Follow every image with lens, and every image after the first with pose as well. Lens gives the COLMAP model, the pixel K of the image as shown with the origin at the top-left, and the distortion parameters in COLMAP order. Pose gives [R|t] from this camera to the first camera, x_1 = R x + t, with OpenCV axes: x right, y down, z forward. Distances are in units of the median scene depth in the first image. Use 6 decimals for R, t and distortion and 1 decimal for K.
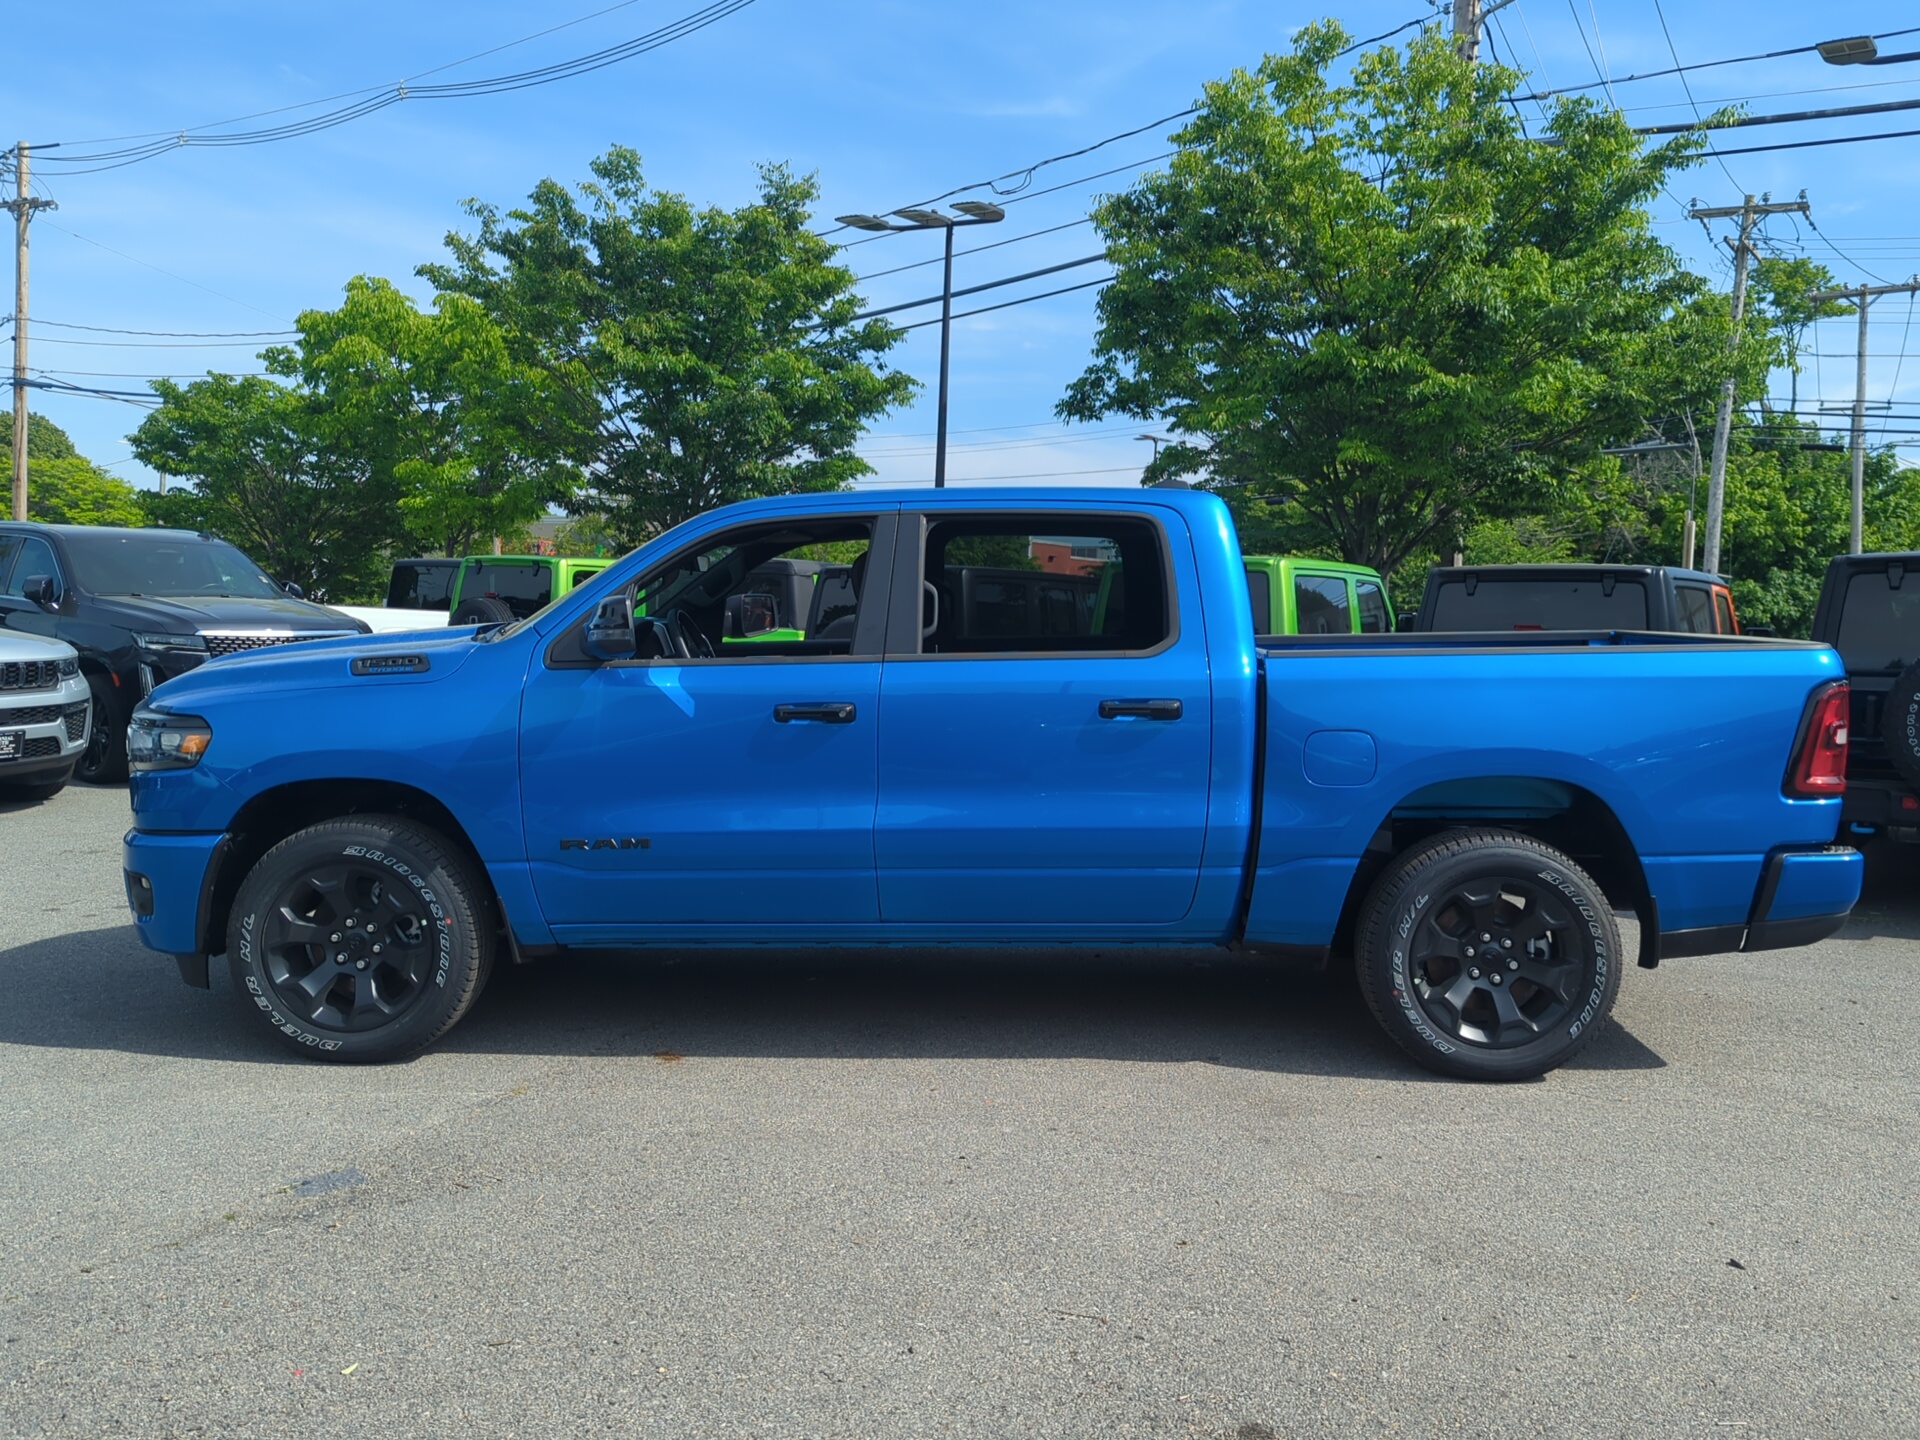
lens RADIAL K [[1569.3, 0, 959.7], [0, 1569.3, 707.3], [0, 0, 1]] dist [0.058821, -0.057618]
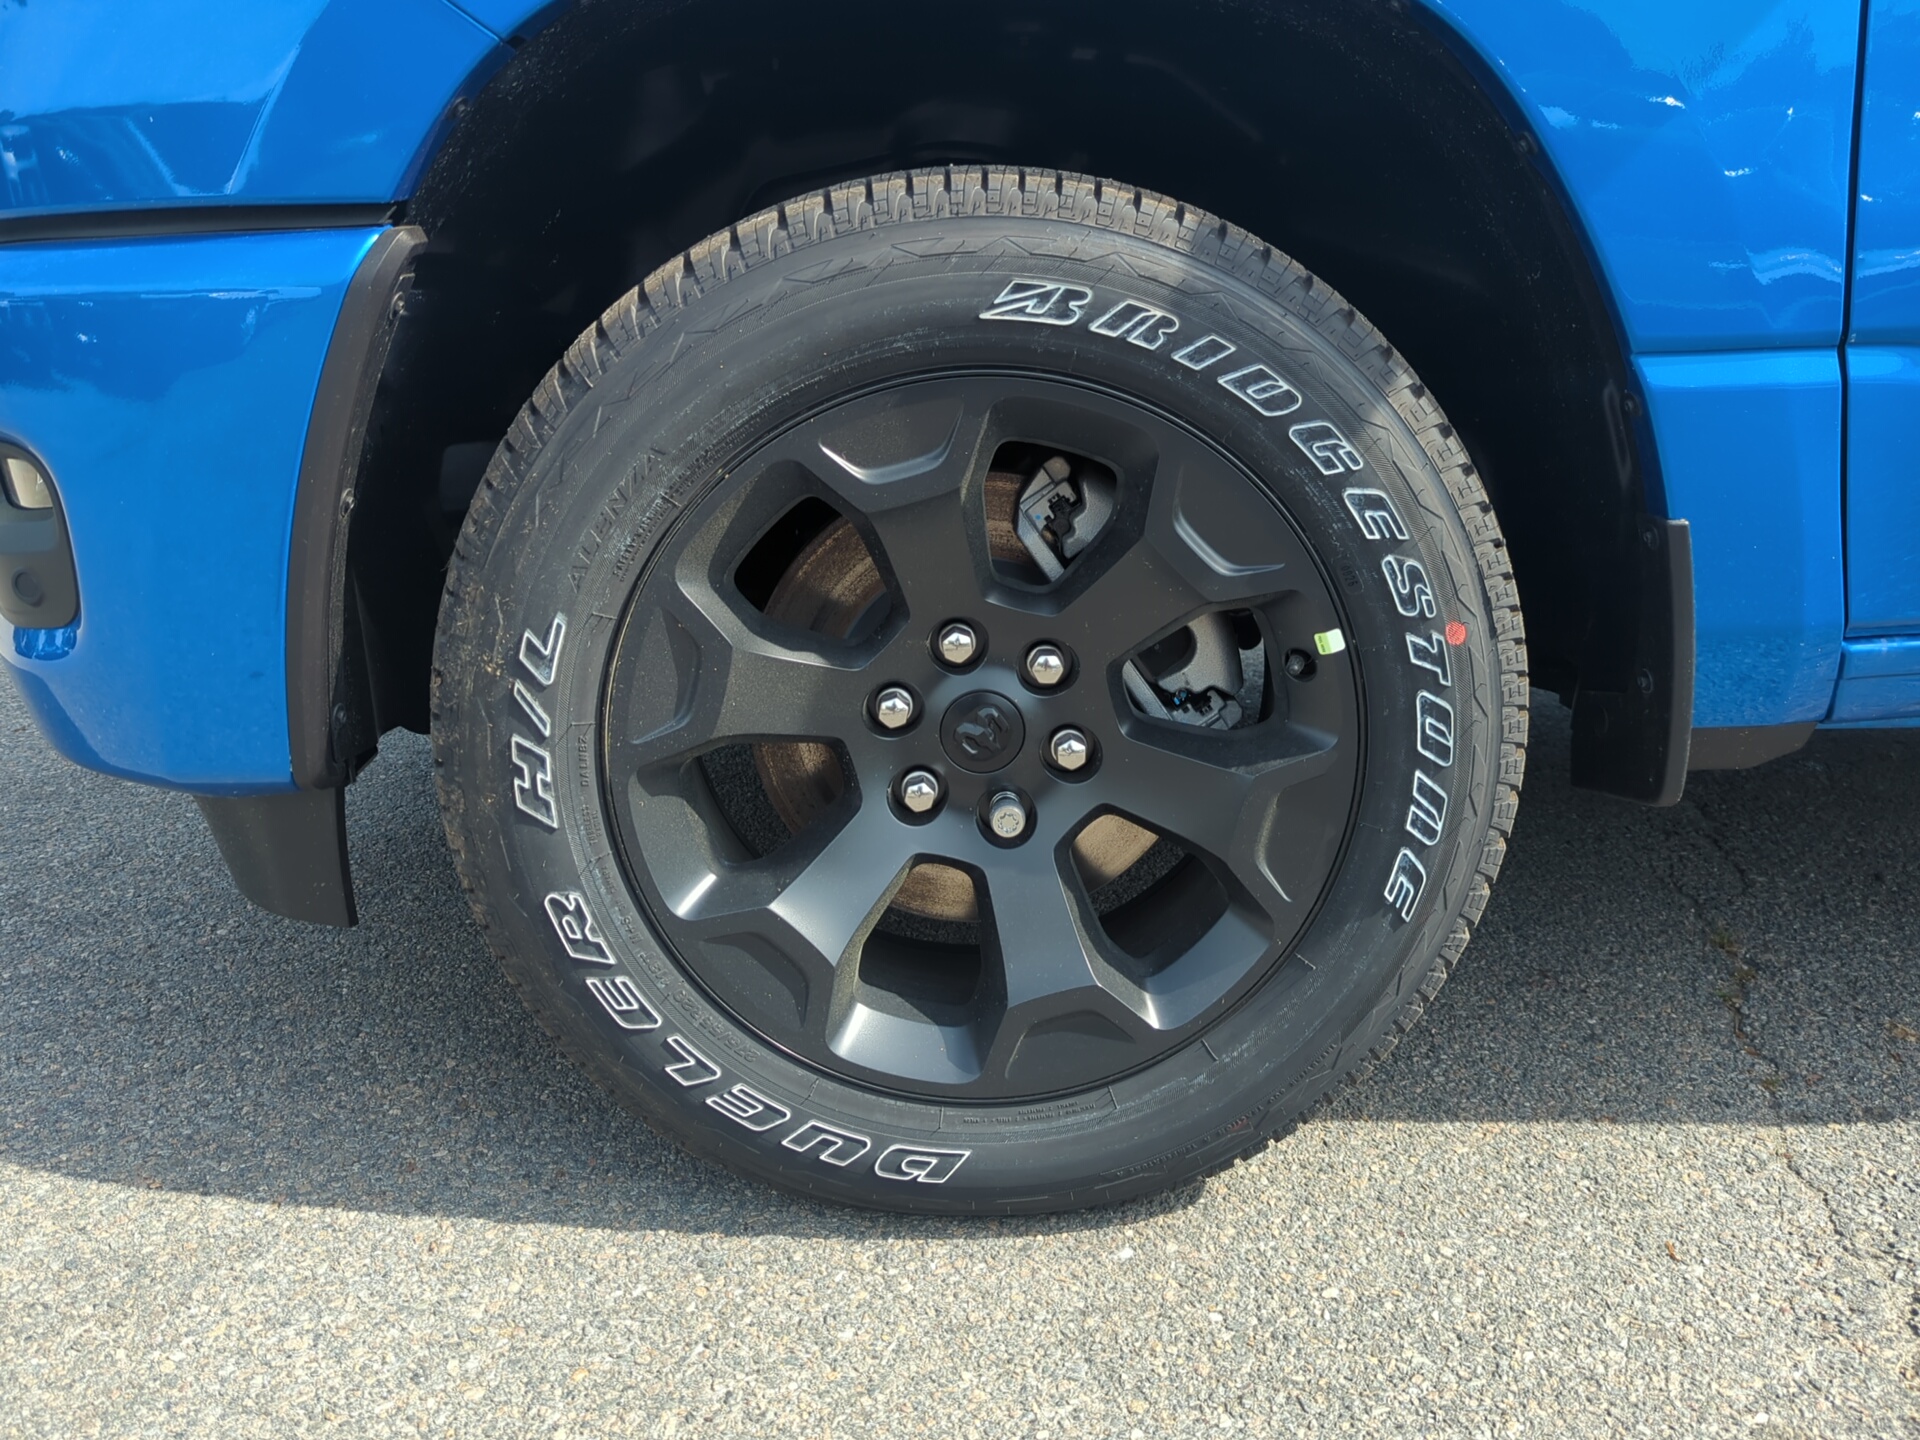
lens RADIAL K [[1569.3, 0, 959.5], [0, 1569.3, 728.6], [0, 0, 1]] dist [0.058821, -0.057618]
pose [[0.998179, -0.022362, 0.056019, -0.402846], [0.011142, 0.981116, 0.193098, 0.104737], [-0.059279, -0.192122, 0.979579, 0.781328]]
